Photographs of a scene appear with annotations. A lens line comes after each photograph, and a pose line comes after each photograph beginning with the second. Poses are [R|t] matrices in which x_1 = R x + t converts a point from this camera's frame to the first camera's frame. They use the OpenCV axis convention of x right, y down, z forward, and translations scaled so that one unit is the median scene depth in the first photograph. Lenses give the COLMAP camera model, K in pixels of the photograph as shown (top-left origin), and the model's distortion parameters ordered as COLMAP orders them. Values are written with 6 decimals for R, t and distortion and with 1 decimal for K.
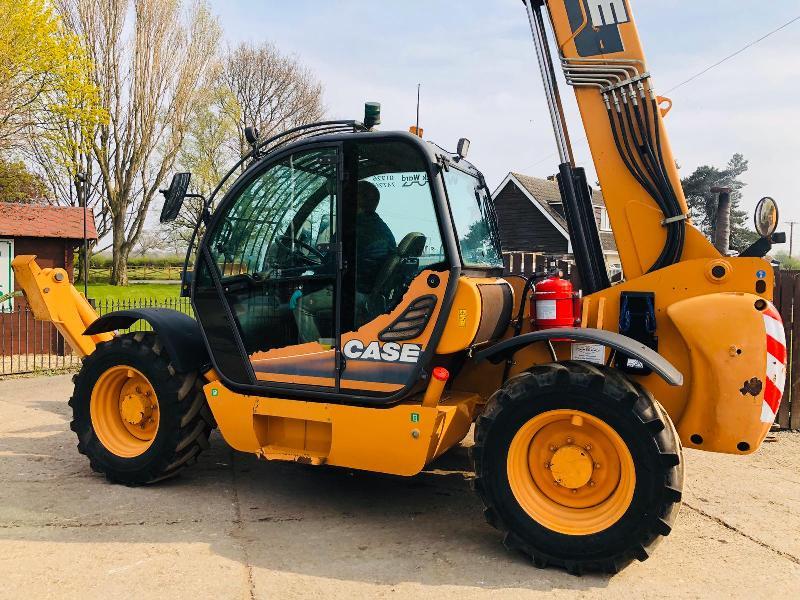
lens RADIAL K [[657.1, 0, 389.5], [0, 657.1, 300.6], [0, 0, 1]] dist [-0.006646, -0.003094]
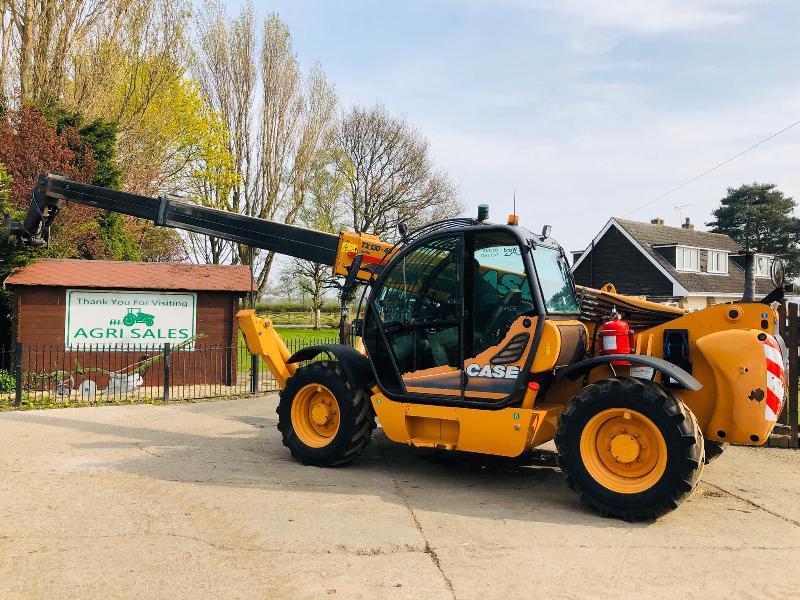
lens RADIAL K [[653.3, 0, 400.0], [0, 653.3, 300.0], [0, 0, 1]] dist [0.064830, -0.008567]
pose [[0.989850, -0.018716, -0.140879, -0.007556], [0.009723, 0.997886, -0.064251, 0.009537], [0.141784, 0.062229, 0.987940, -0.484280]]
